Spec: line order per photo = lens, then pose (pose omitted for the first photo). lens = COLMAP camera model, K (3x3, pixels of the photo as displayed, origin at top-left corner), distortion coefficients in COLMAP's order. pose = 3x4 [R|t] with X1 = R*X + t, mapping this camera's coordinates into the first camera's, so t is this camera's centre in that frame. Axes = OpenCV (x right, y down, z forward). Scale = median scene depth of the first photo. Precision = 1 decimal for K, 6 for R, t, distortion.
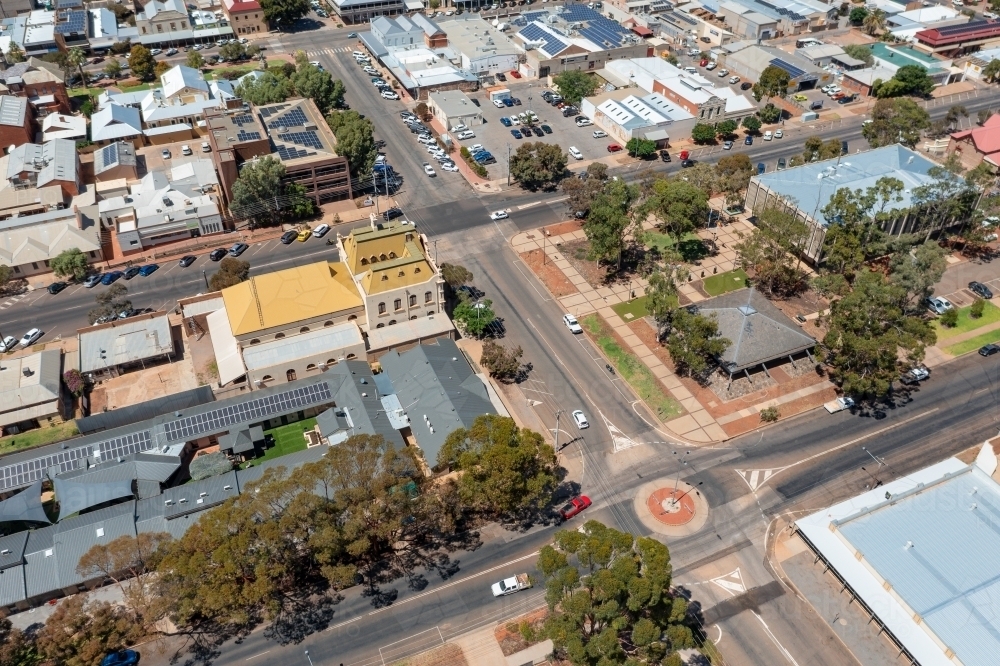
lens RADIAL K [[781.8, 0, 500.0], [0, 781.8, 333.0], [0, 0, 1]] dist [-0.027851, 0.002331]
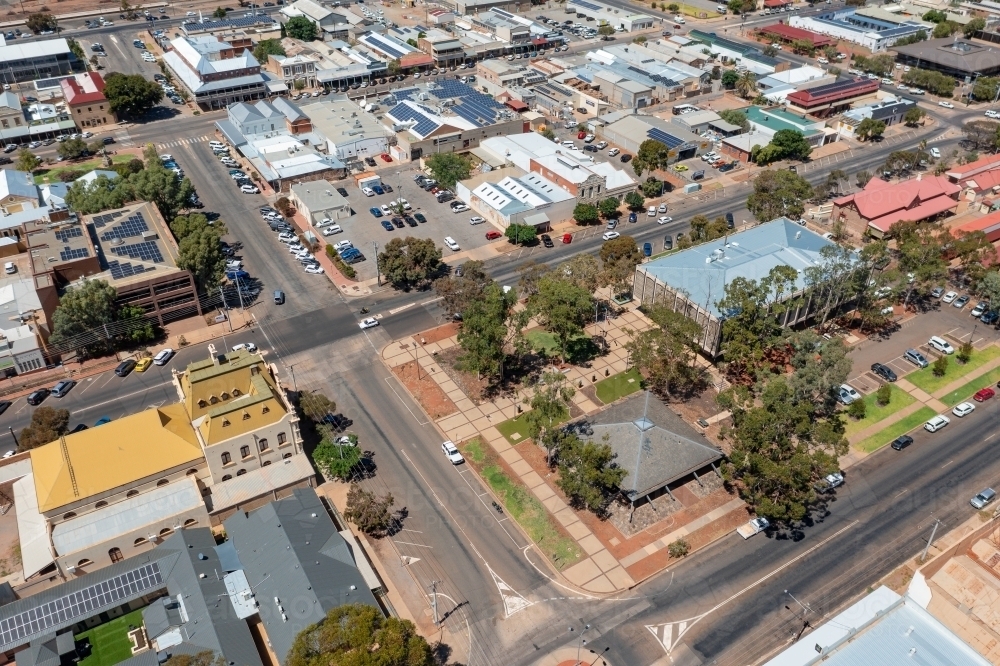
lens RADIAL K [[781.8, 0, 500.0], [0, 781.8, 333.0], [0, 0, 1]] dist [-0.027851, 0.002331]
pose [[0.990666, -0.076164, 0.113044, 0.041029], [0.083747, 0.994435, -0.063913, -0.061579], [-0.107547, 0.072784, 0.991532, 0.082330]]
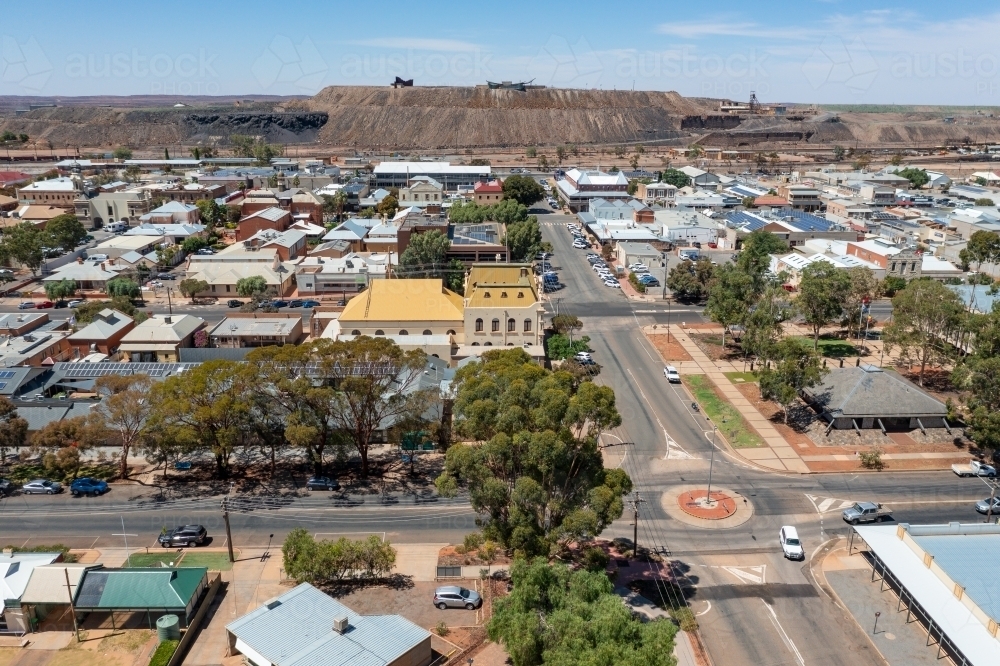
lens RADIAL K [[781.8, 0, 500.0], [0, 781.8, 333.0], [0, 0, 1]] dist [-0.027851, 0.002331]
pose [[0.931205, 0.114908, -0.345909, 0.156674], [-0.234158, 0.915867, -0.326124, 0.209562], [0.279333, 0.384686, 0.879767, 0.085297]]
